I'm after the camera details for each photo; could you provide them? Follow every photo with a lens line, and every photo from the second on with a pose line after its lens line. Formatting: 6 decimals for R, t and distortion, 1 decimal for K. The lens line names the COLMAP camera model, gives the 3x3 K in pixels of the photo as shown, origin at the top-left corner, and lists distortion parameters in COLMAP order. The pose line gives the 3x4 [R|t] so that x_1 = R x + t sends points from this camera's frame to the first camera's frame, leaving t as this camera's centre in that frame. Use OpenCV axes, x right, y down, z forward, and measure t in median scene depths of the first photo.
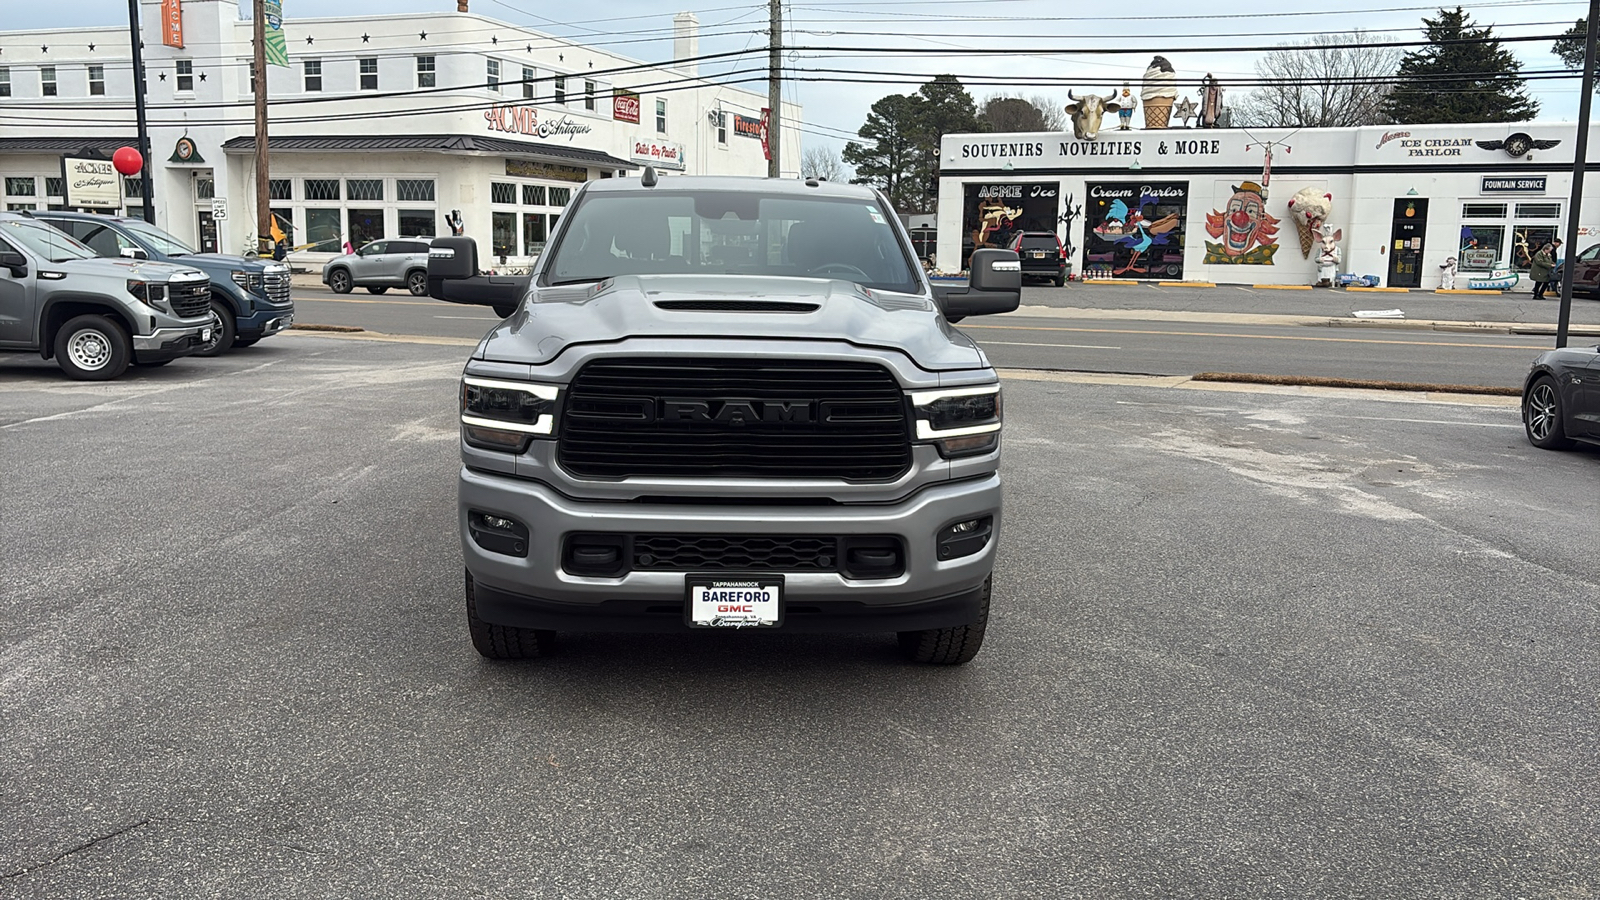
lens RADIAL K [[1390.4, 0, 785.9], [0, 1390.4, 473.1], [0, 0, 1]] dist [0.031702, -0.019992]
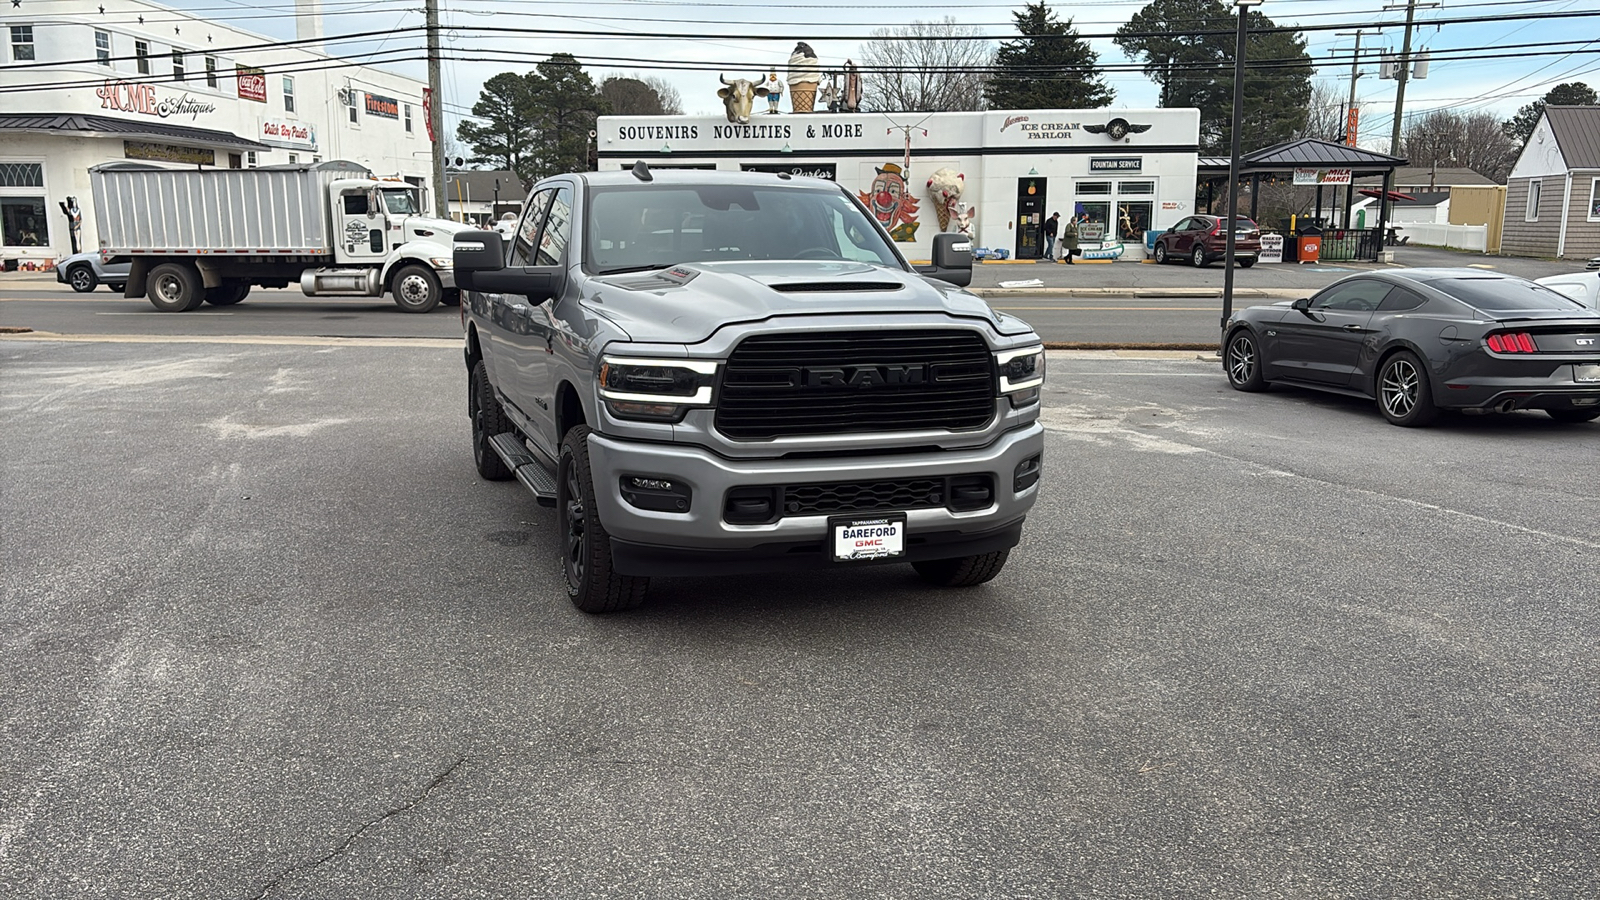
lens RADIAL K [[1393.7, 0, 775.3], [0, 1393.7, 483.3], [0, 0, 1]] dist [0.047576, -0.048120]
pose [[0.964438, -0.064656, 0.256277, -0.042530], [0.059523, 0.997841, 0.027745, 0.000907], [-0.257518, -0.011503, 0.966205, -0.013274]]
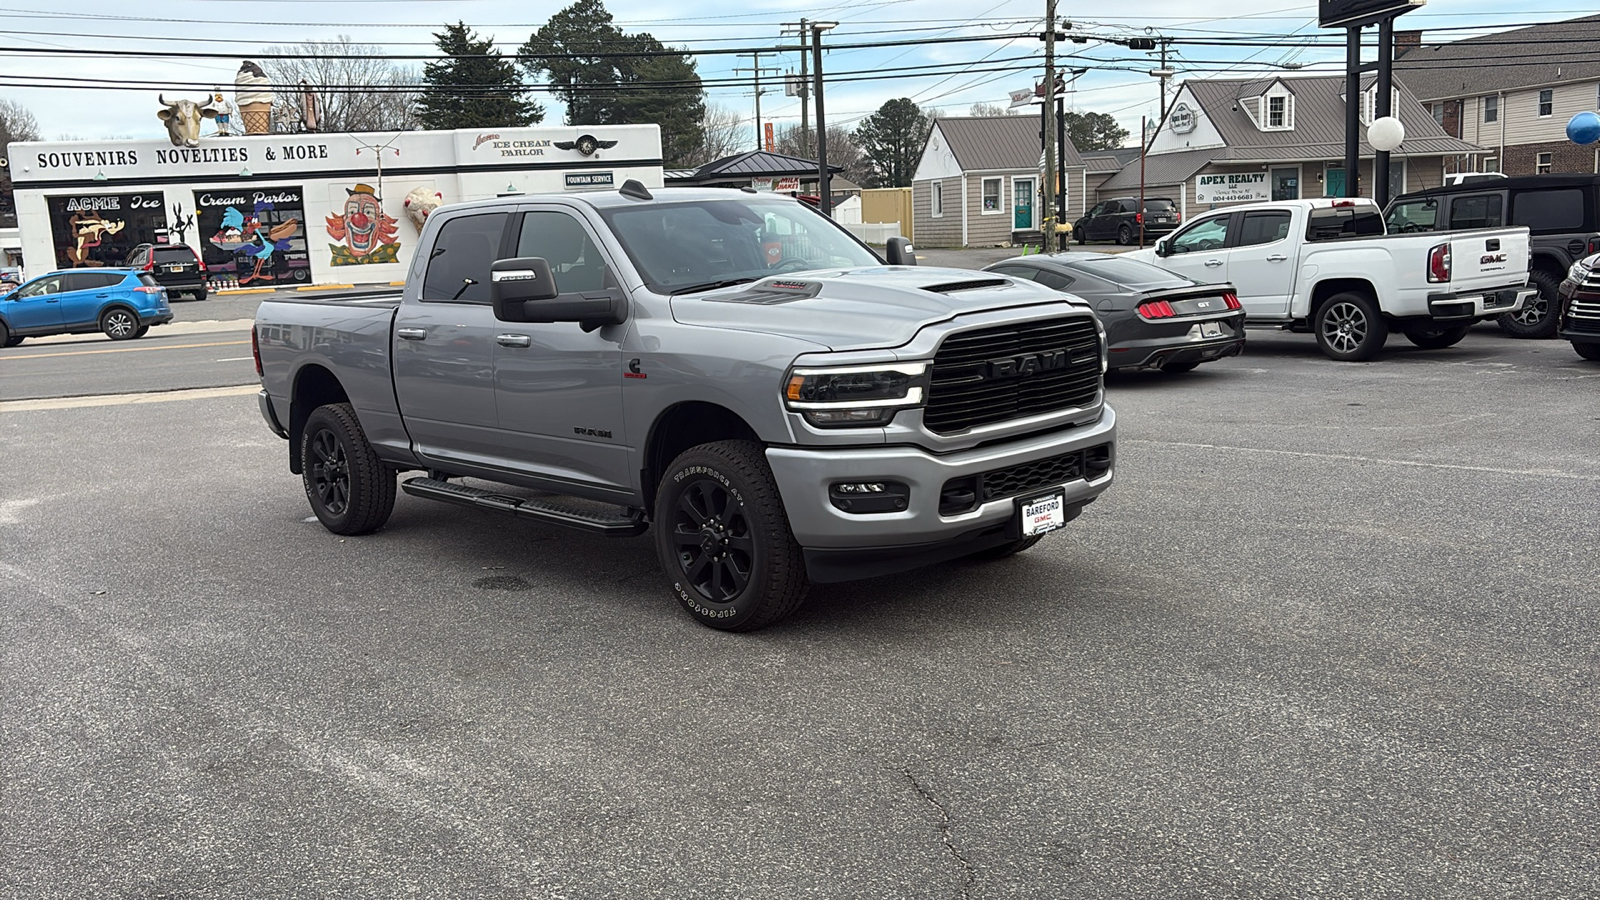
lens RADIAL K [[1392.5, 0, 776.0], [0, 1392.5, 443.3], [0, 0, 1]] dist [0.039850, -0.015968]
pose [[0.768478, -0.155186, 0.620773, -0.103460], [0.169191, 0.984897, 0.036765, -0.006027], [-0.617103, 0.076776, 0.783128, 0.014377]]
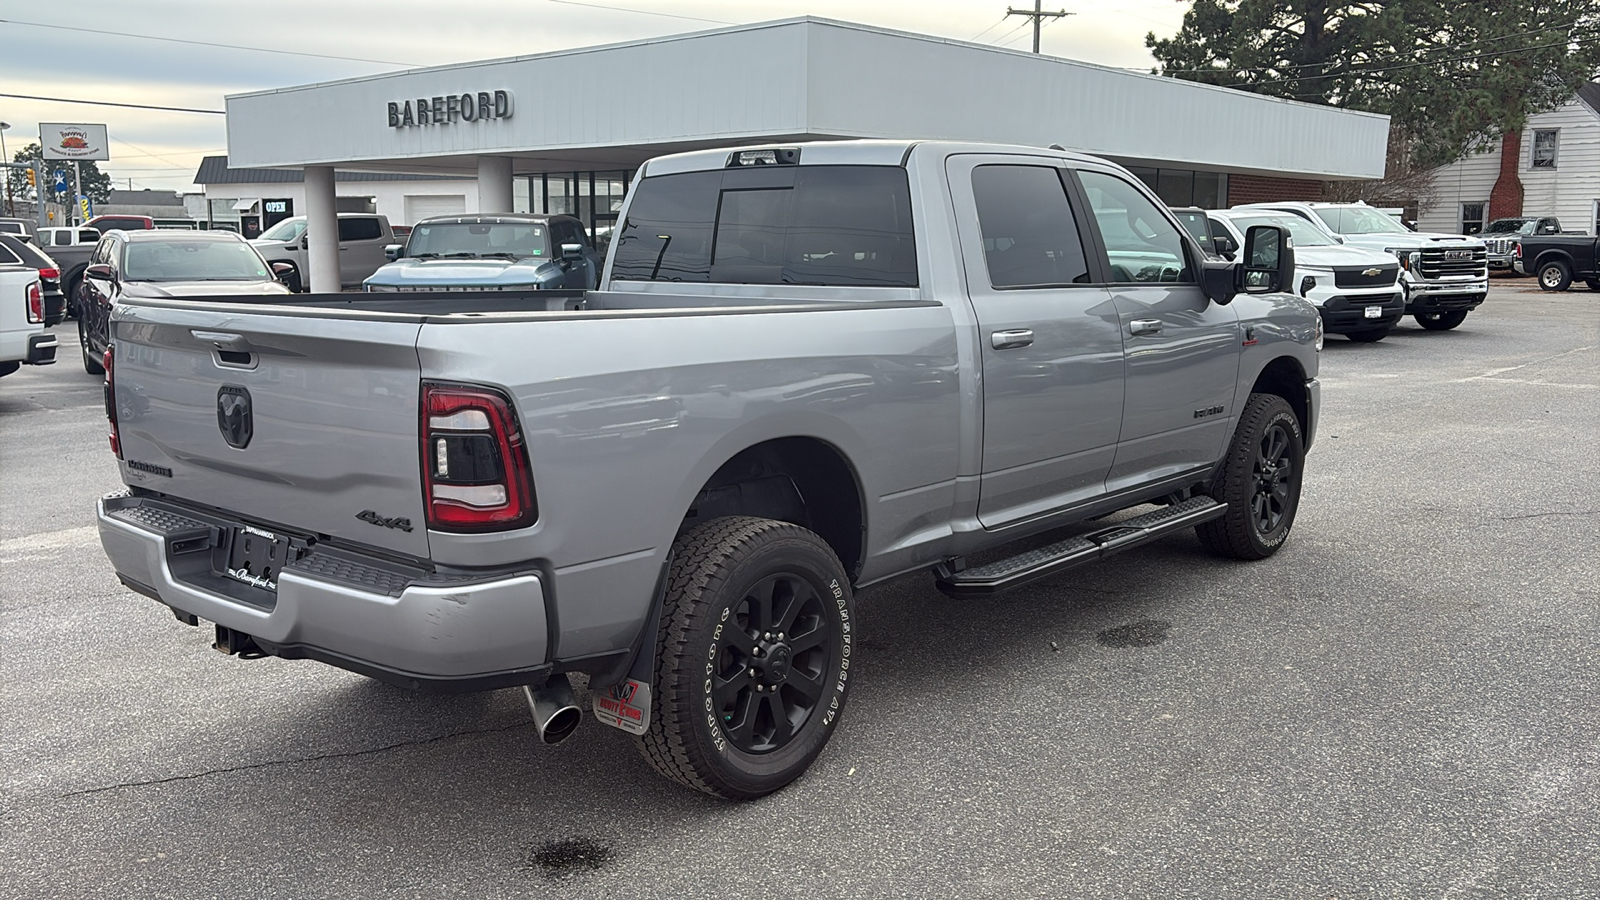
lens RADIAL K [[1392.5, 0, 776.0], [0, 1392.5, 443.3], [0, 0, 1]] dist [0.039850, -0.015968]
pose [[-0.719571, -0.119874, 0.683994, -0.092148], [0.101895, 0.956100, 0.274756, -0.044676], [-0.686903, 0.267402, -0.675767, 0.264621]]
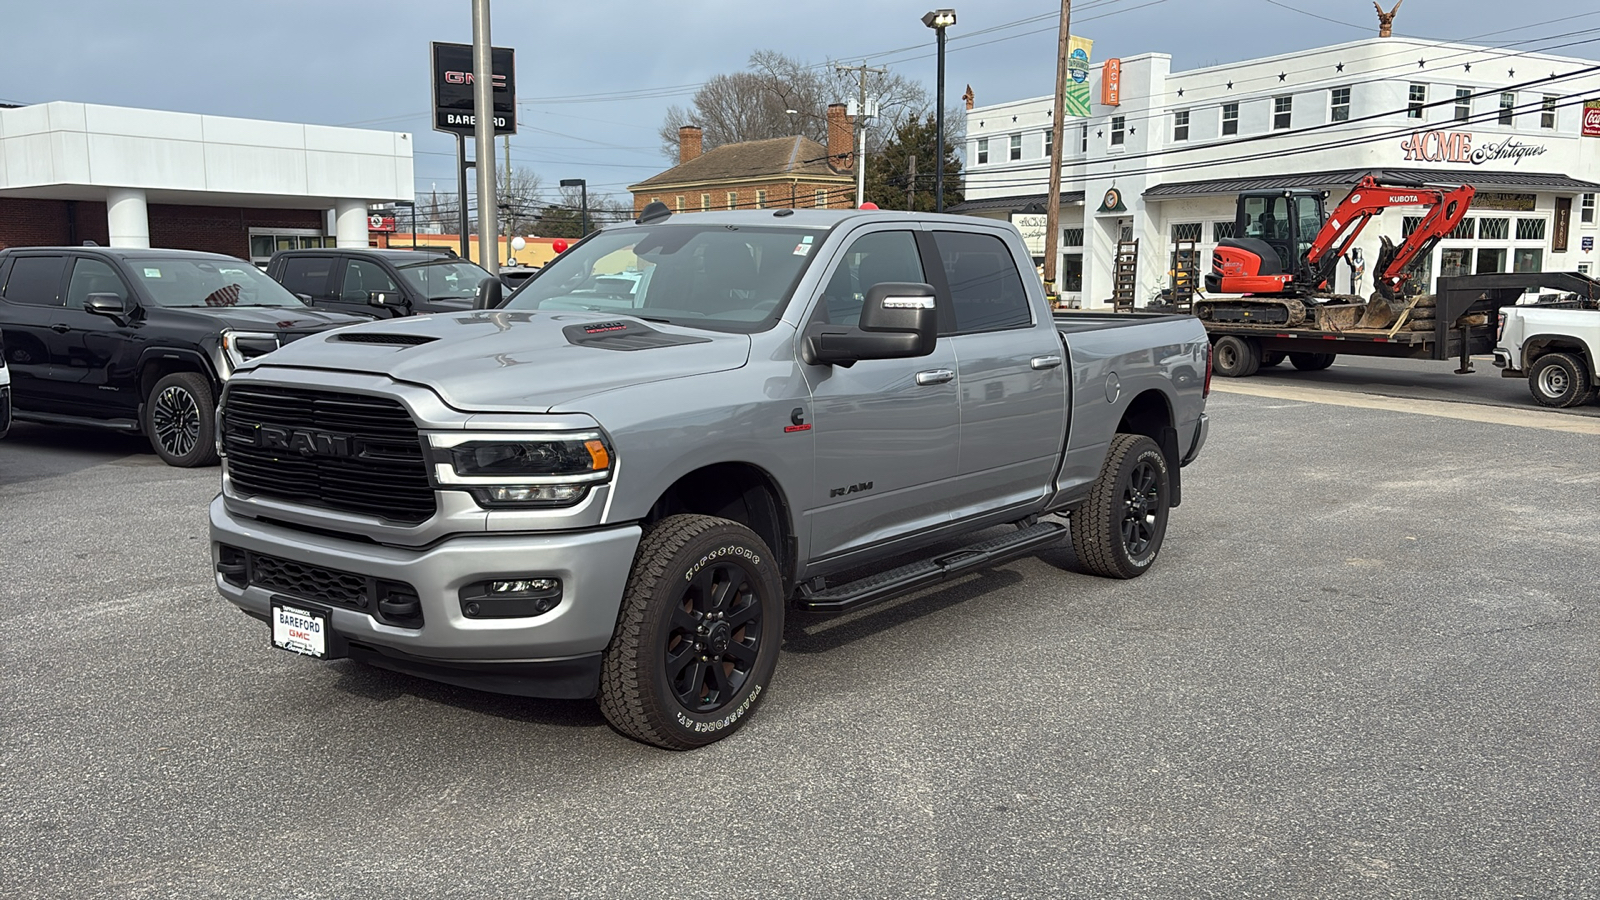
lens RADIAL K [[1392.5, 0, 776.0], [0, 1392.5, 443.3], [0, 0, 1]] dist [0.039850, -0.015968]
pose [[0.759652, 0.063218, -0.647250, 0.090122], [-0.096275, 0.995230, -0.015789, -0.006041], [0.643164, 0.074308, 0.762114, 0.044456]]
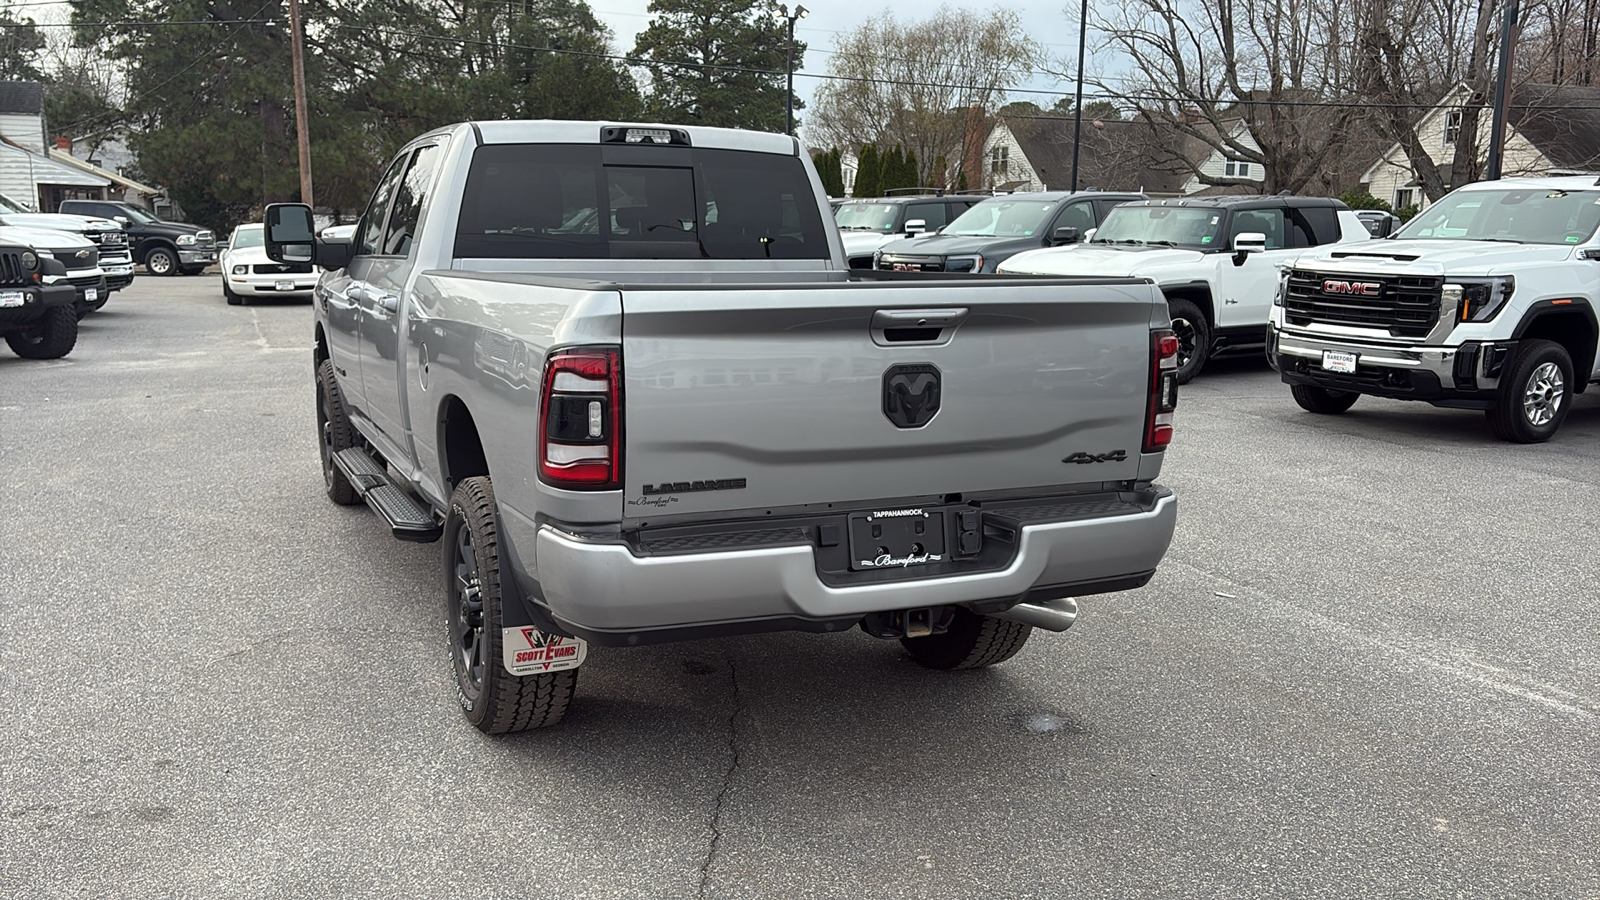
lens RADIAL K [[1334.9, 0, 799.4], [0, 1334.9, 503.0], [0, 0, 1]] dist [0.011000, -0.000876]
pose [[-0.929936, 0.040481, -0.365486, 0.024133], [-0.092032, 0.936668, 0.337910, -0.046168], [0.356018, 0.347871, -0.867316, 0.297145]]
